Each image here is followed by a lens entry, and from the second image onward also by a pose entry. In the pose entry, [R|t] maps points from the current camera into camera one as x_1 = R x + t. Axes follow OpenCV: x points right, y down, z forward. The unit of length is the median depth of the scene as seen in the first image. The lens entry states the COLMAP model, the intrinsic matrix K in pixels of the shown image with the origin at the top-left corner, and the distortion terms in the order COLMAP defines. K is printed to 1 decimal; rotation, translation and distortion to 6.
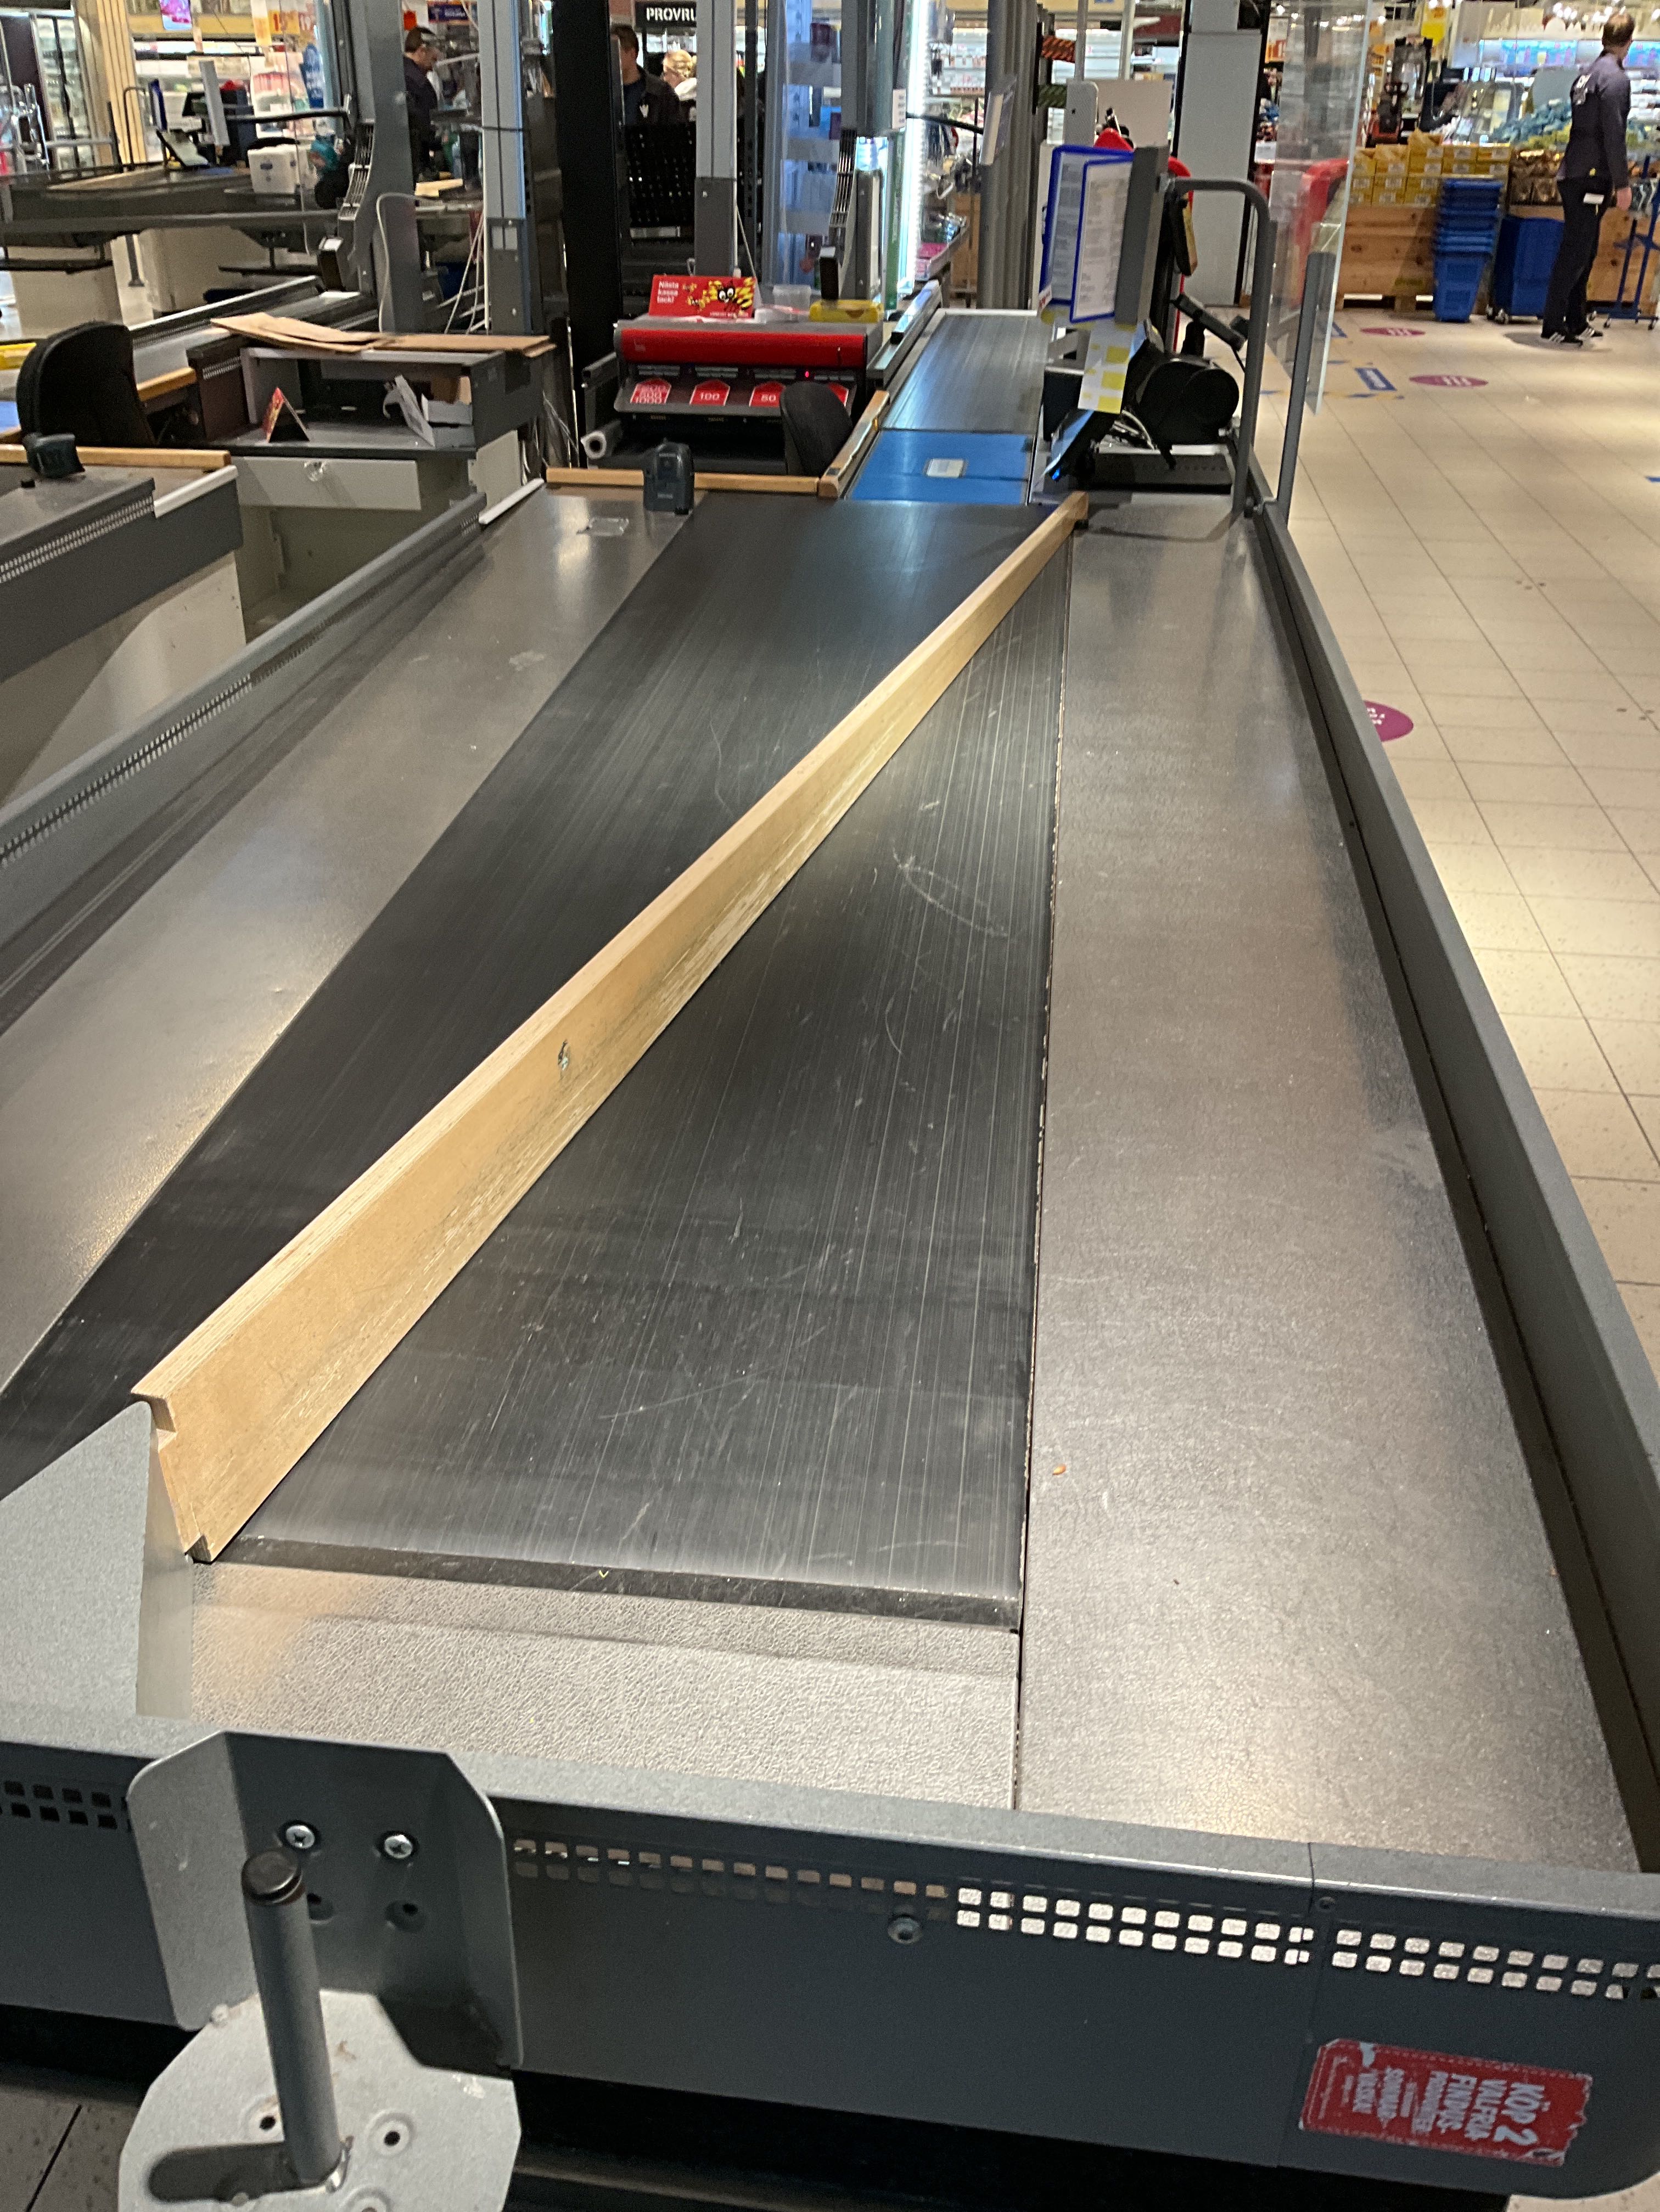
lens RADIAL K [[1841.4, 0, 849.4], [0, 1841.4, 1099.5], [0, 0, 1]] dist [0.082470, -0.170097]
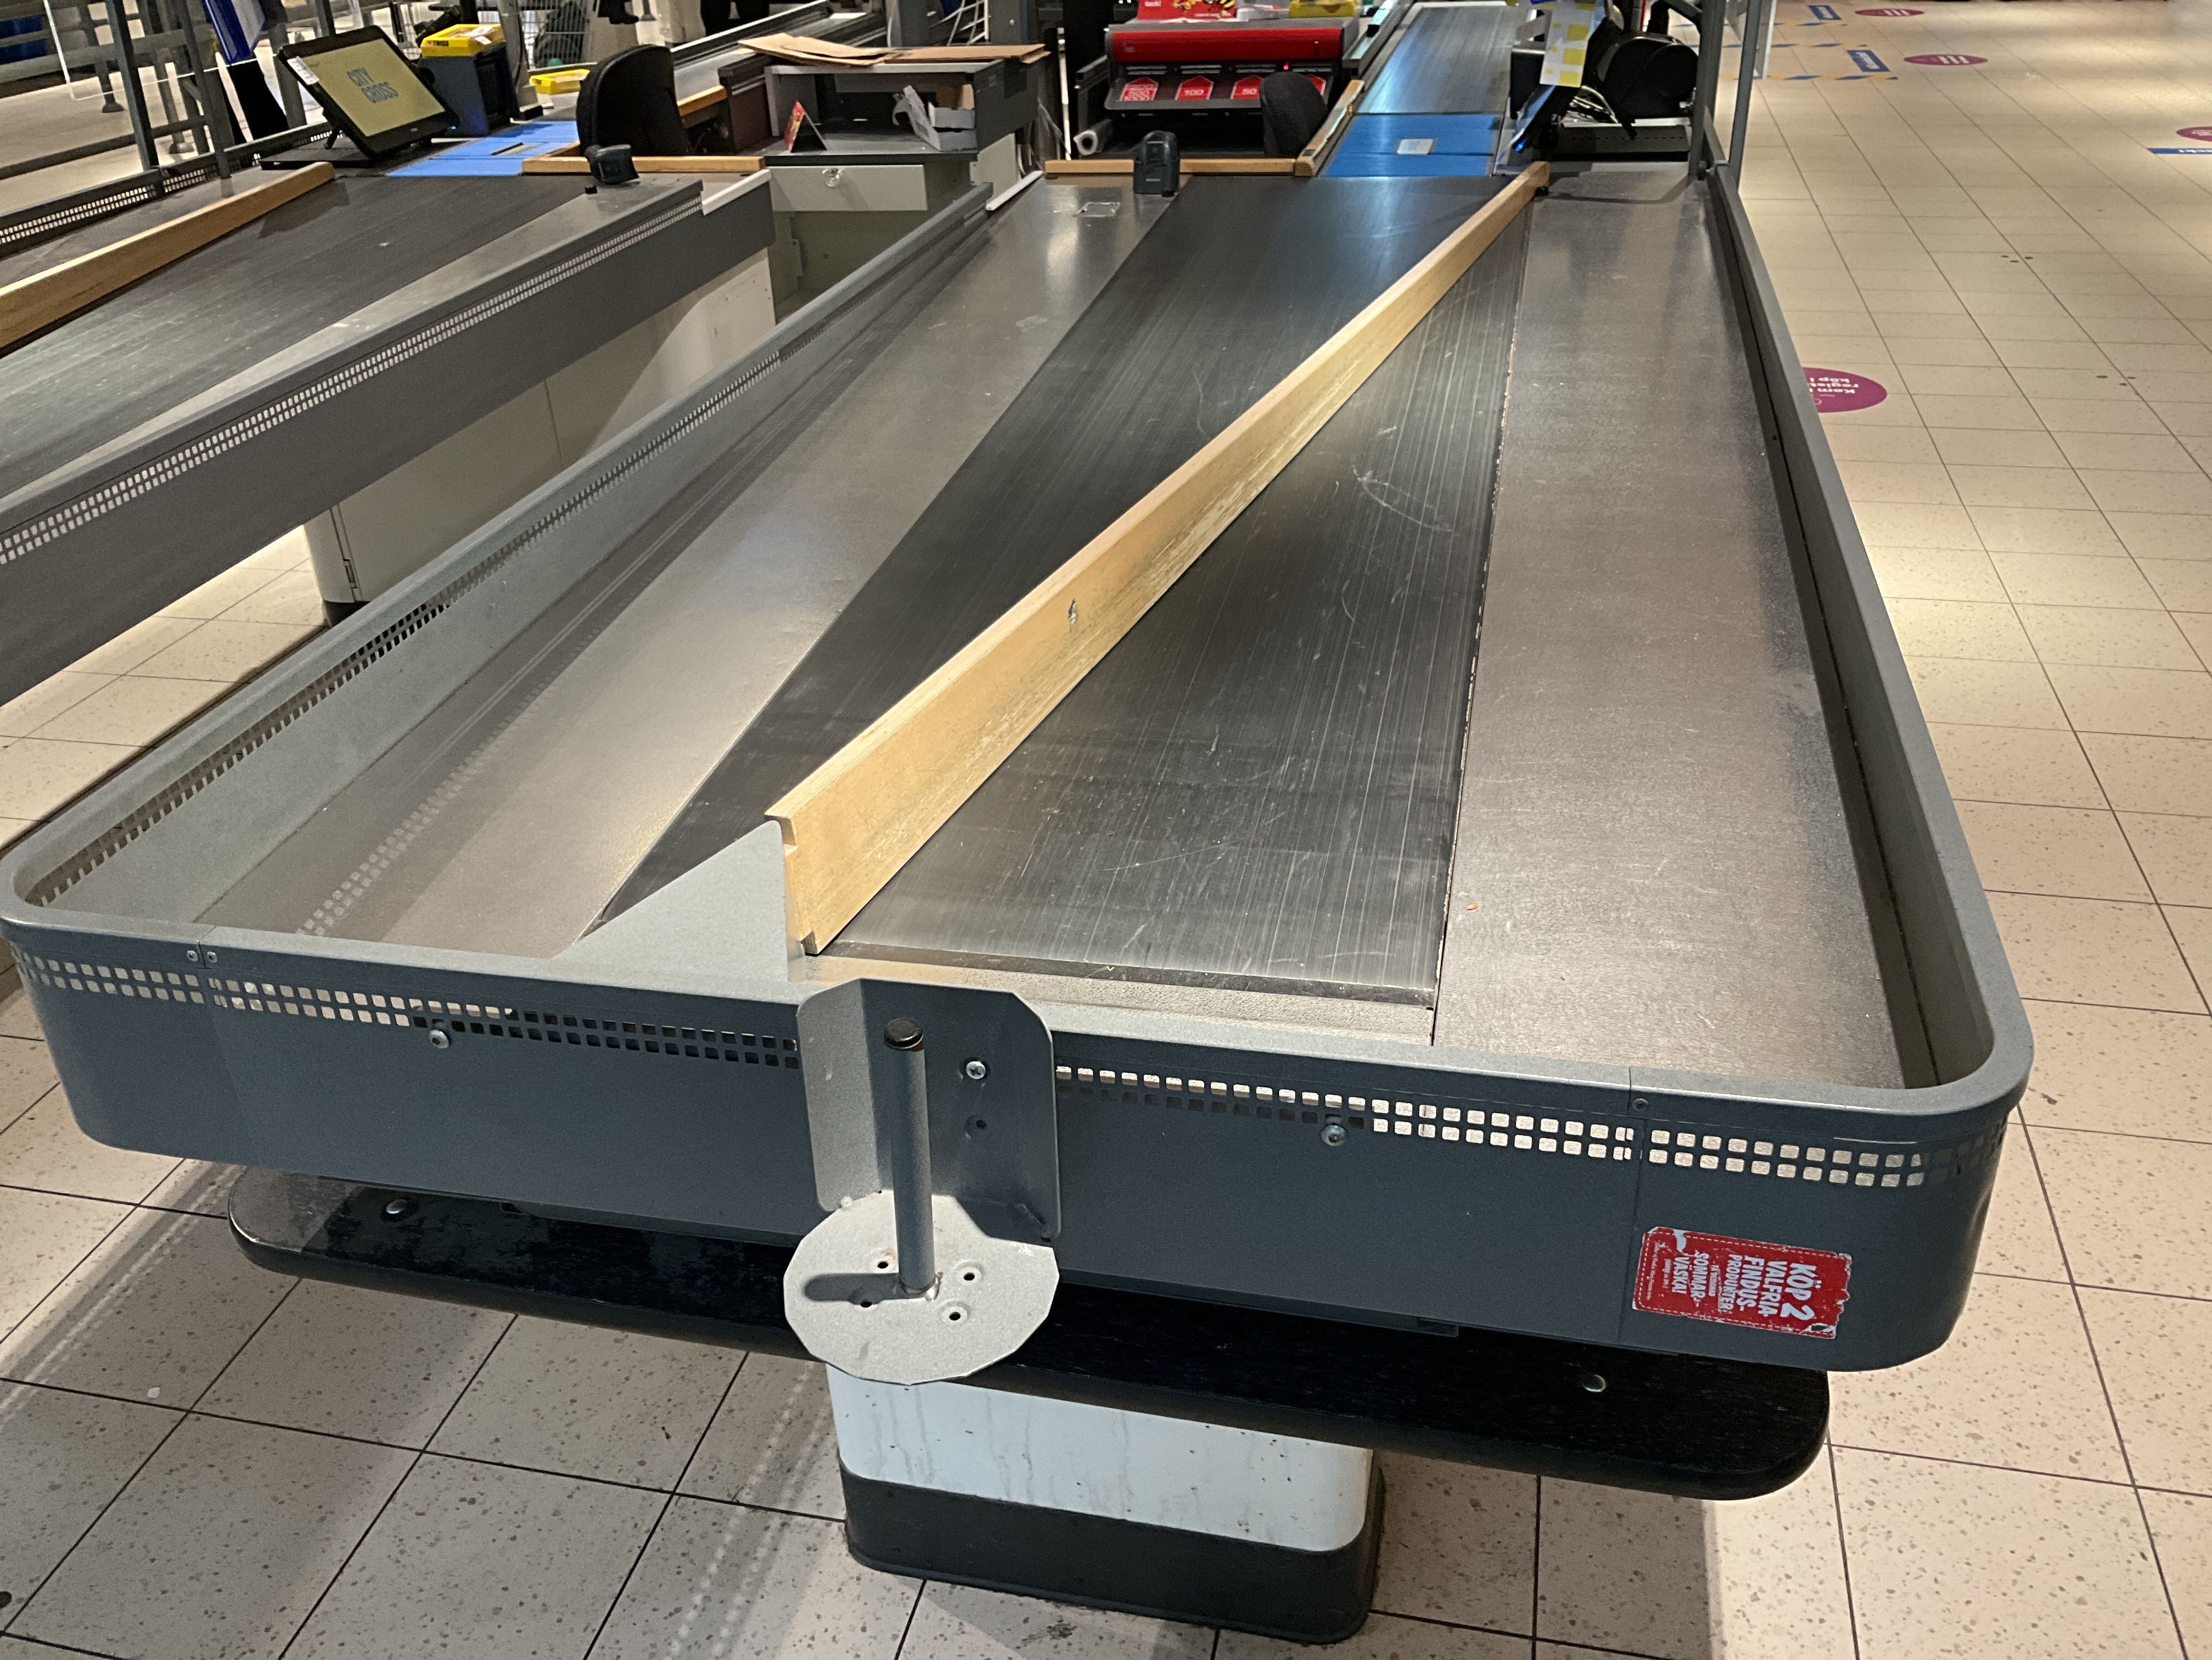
lens RADIAL K [[1841.4, 0, 1087.8], [0, 1841.4, 837.6], [0, 0, 1]] dist [0.082470, -0.170097]
pose [[0.992005, 0.010583, -0.125755, 0.009170], [-0.009181, 0.999889, 0.011724, 0.104802], [0.125865, -0.010475, 0.991992, -0.197893]]
